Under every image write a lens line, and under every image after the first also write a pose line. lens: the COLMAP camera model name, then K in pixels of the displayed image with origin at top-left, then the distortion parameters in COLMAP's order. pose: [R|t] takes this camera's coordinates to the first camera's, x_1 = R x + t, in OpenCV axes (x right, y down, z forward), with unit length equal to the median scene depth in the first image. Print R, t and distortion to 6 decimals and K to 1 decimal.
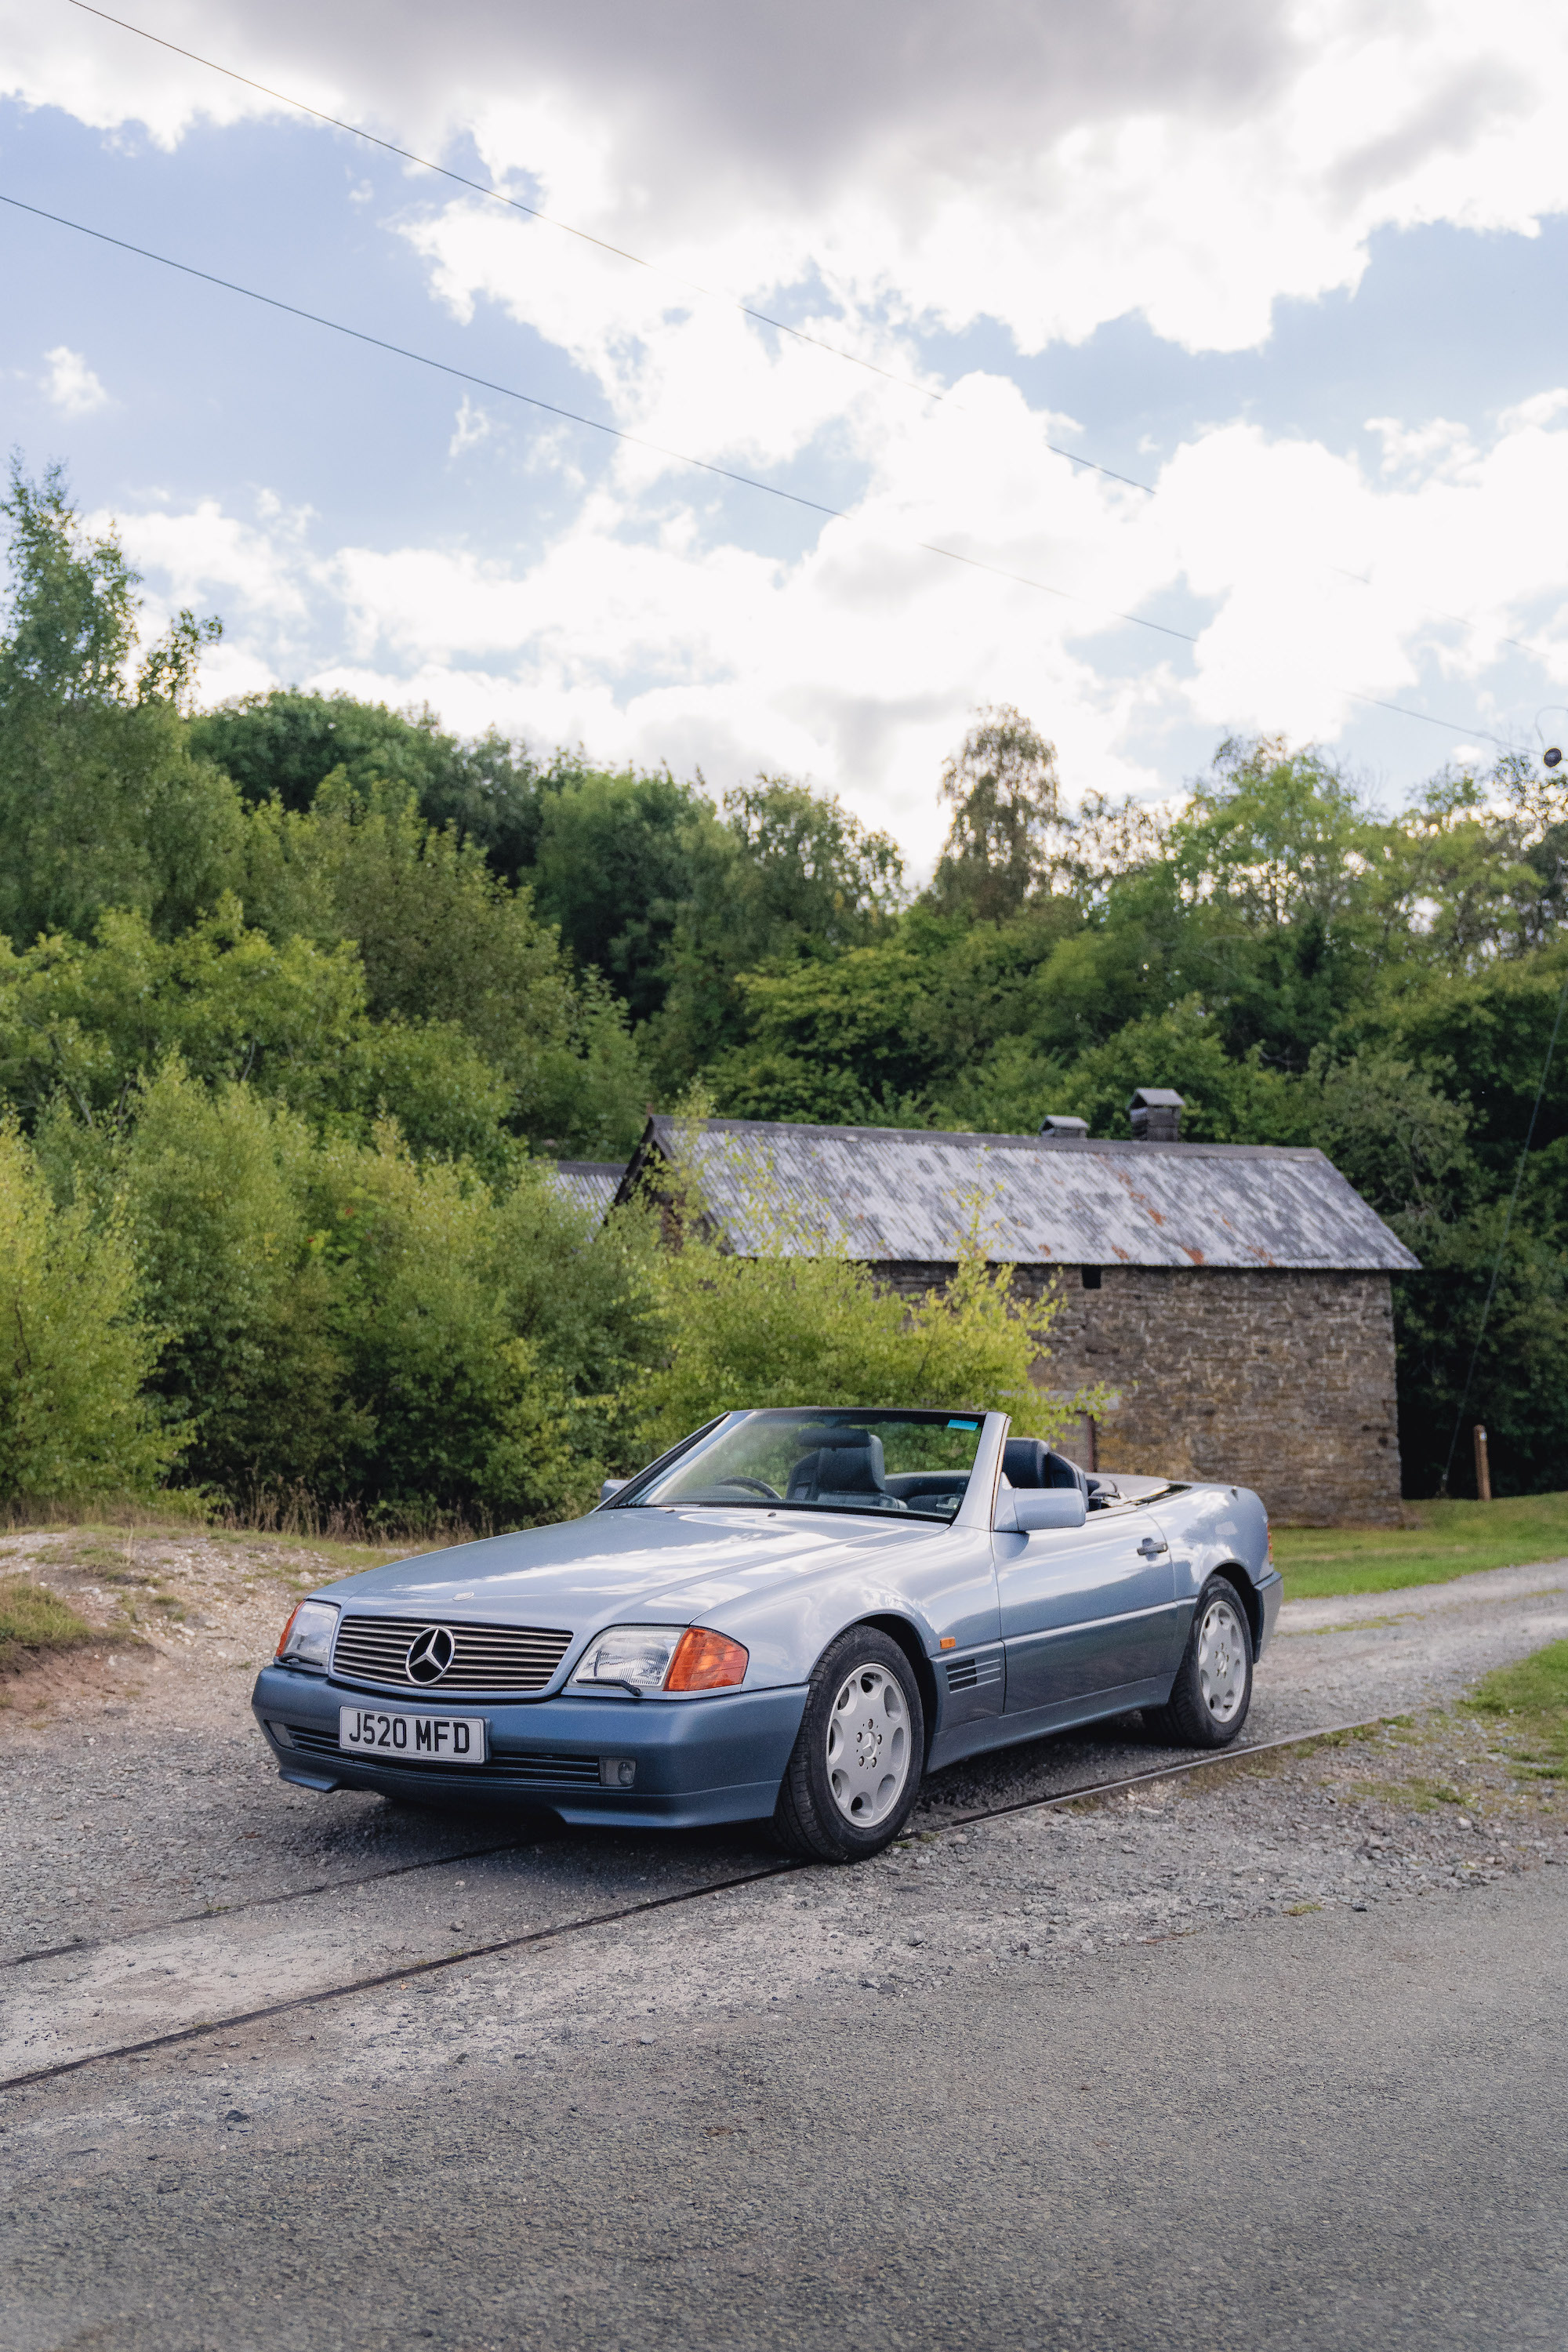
lens RADIAL K [[2088.4, 0, 808.8], [0, 2088.4, 1184.8], [0, 0, 1]] dist [0.050805, -0.017983]
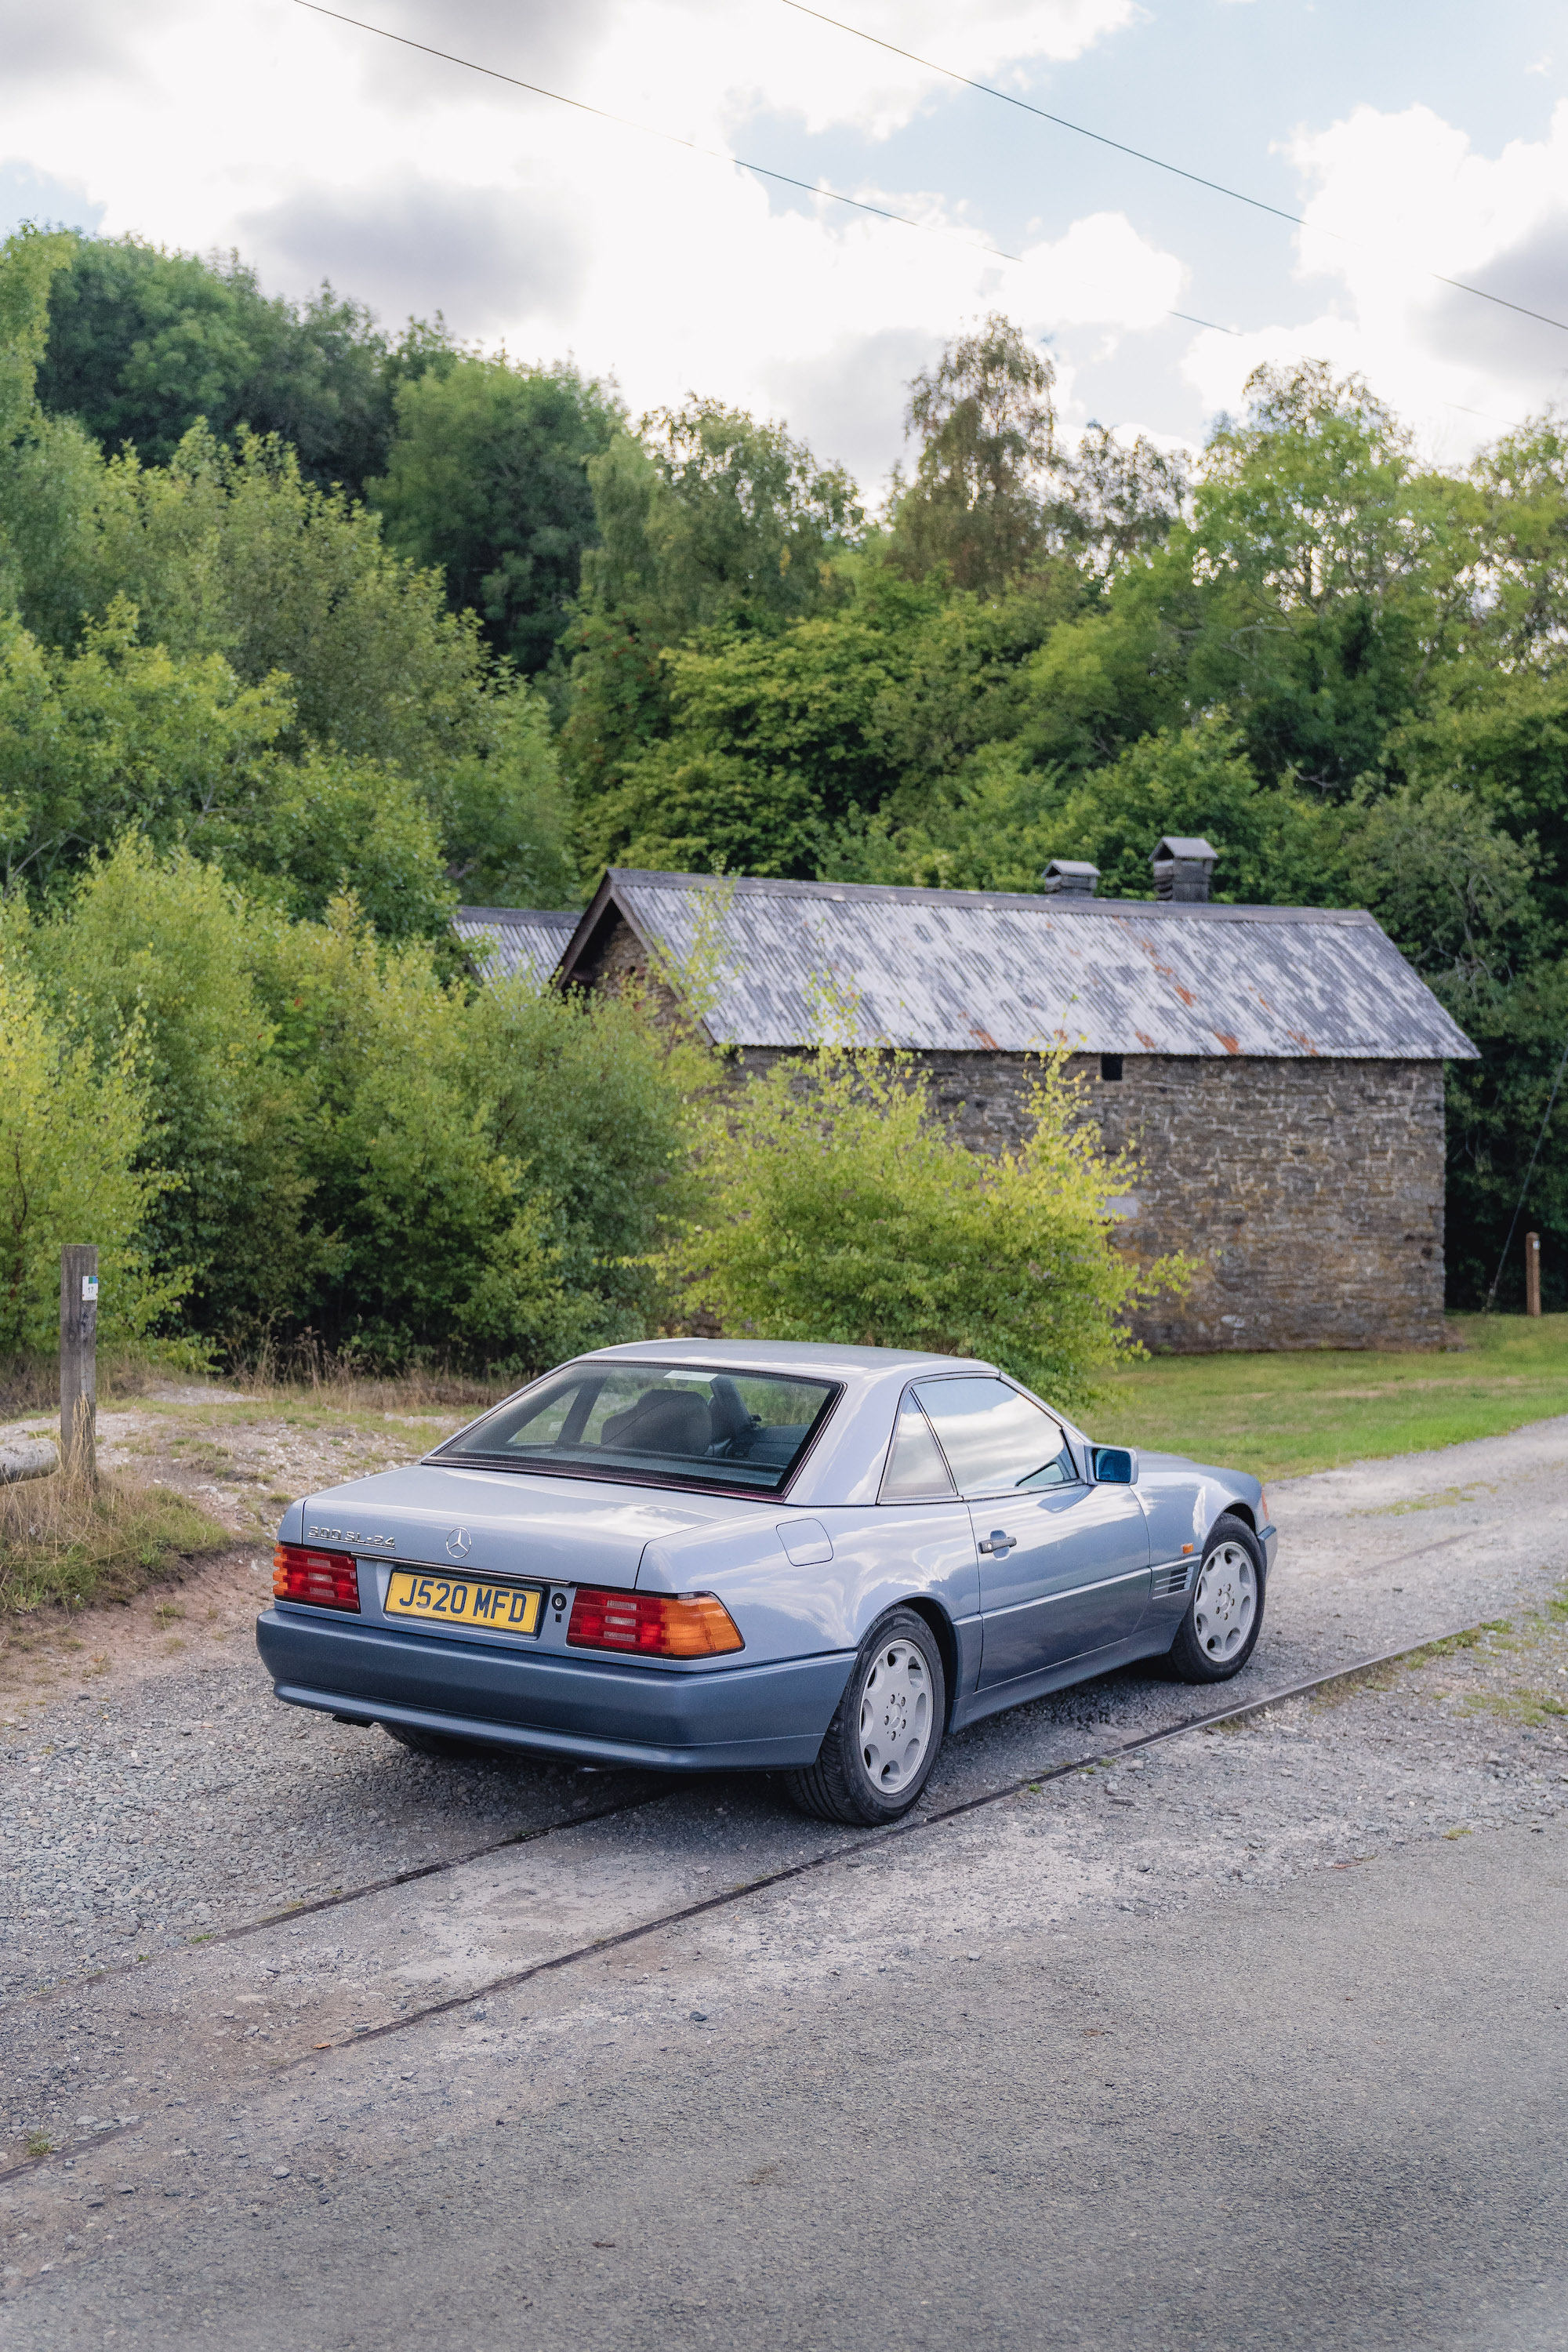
lens RADIAL K [[2656.0, 0, 785.6], [0, 2656.0, 1174.8], [0, 0, 1]] dist [0.040991, -0.003269]
pose [[0.998598, 0.014968, 0.050778, -0.054871], [-0.021443, 0.991349, 0.129486, -0.050293], [-0.048400, -0.130394, 0.990280, -0.097980]]
